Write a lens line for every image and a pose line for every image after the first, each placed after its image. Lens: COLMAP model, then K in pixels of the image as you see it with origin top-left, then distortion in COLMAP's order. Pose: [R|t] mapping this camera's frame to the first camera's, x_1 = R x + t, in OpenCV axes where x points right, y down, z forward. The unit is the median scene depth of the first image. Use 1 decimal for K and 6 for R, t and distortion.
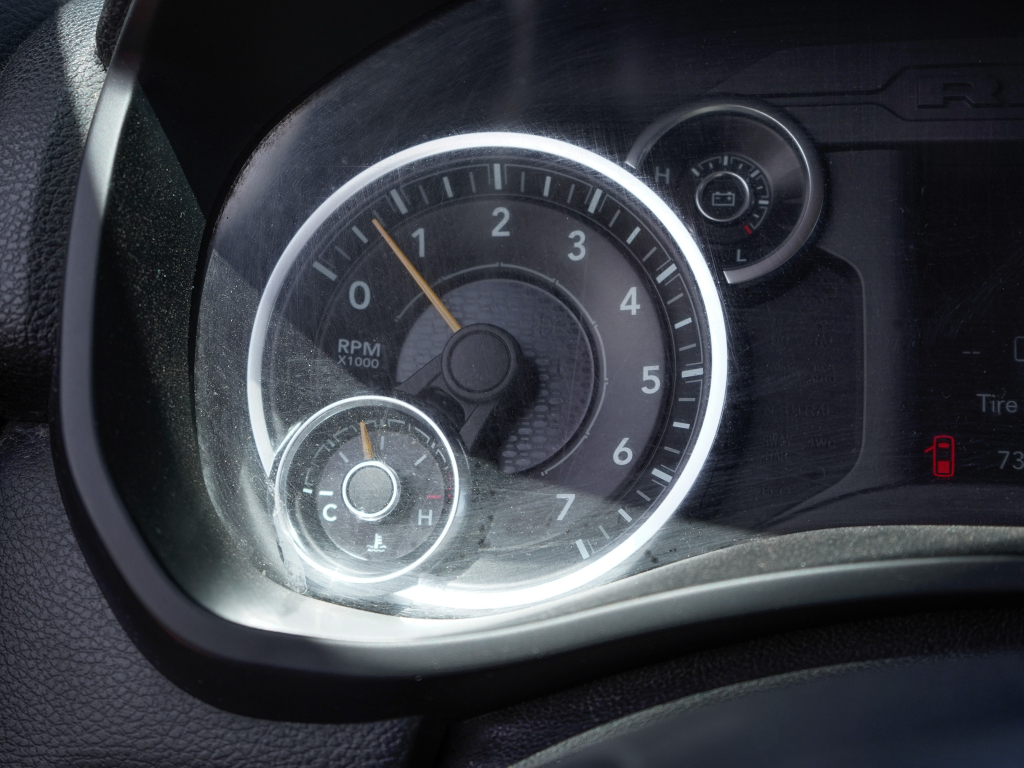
lens RADIAL K [[1707.6, 0, 511.3], [0, 1707.6, 388.4], [0, 0, 1]] dist [0.018867, 0.000000]
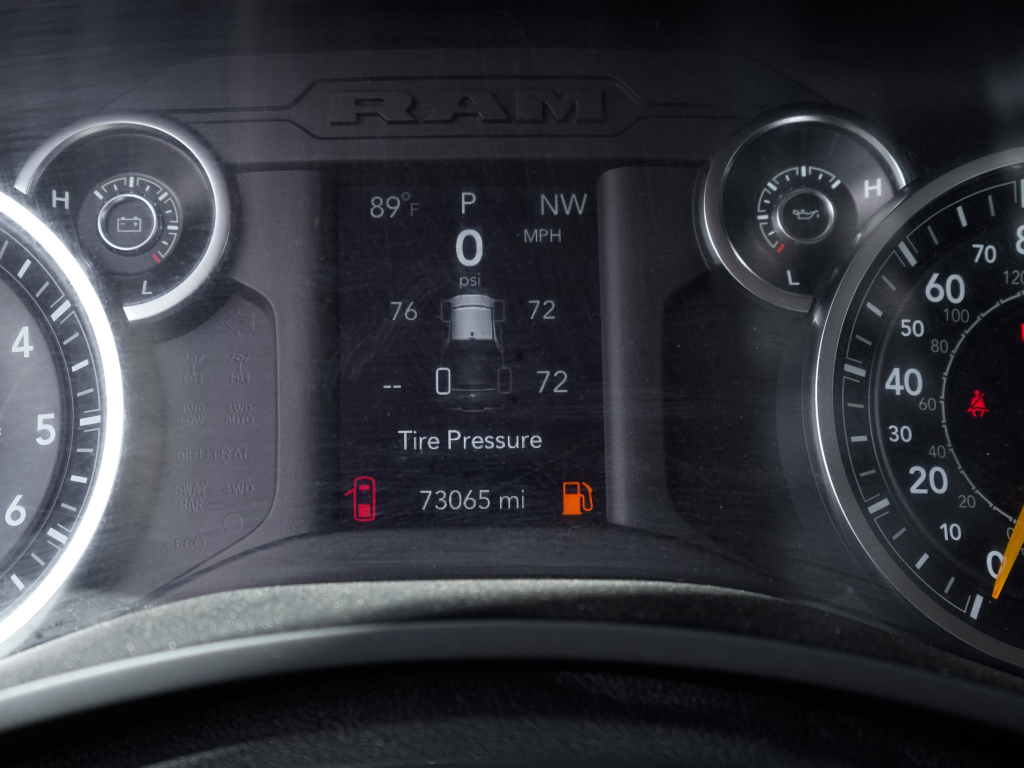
lens RADIAL K [[1707.6, 0, 510.9], [0, 1707.6, 377.8], [0, 0, 1]] dist [0.018867, 0.000000]
pose [[0.981407, -0.040037, 0.187716, 0.155084], [0.034819, 0.998912, 0.031010, -0.052115], [-0.188754, -0.023897, 0.981734, 0.063364]]
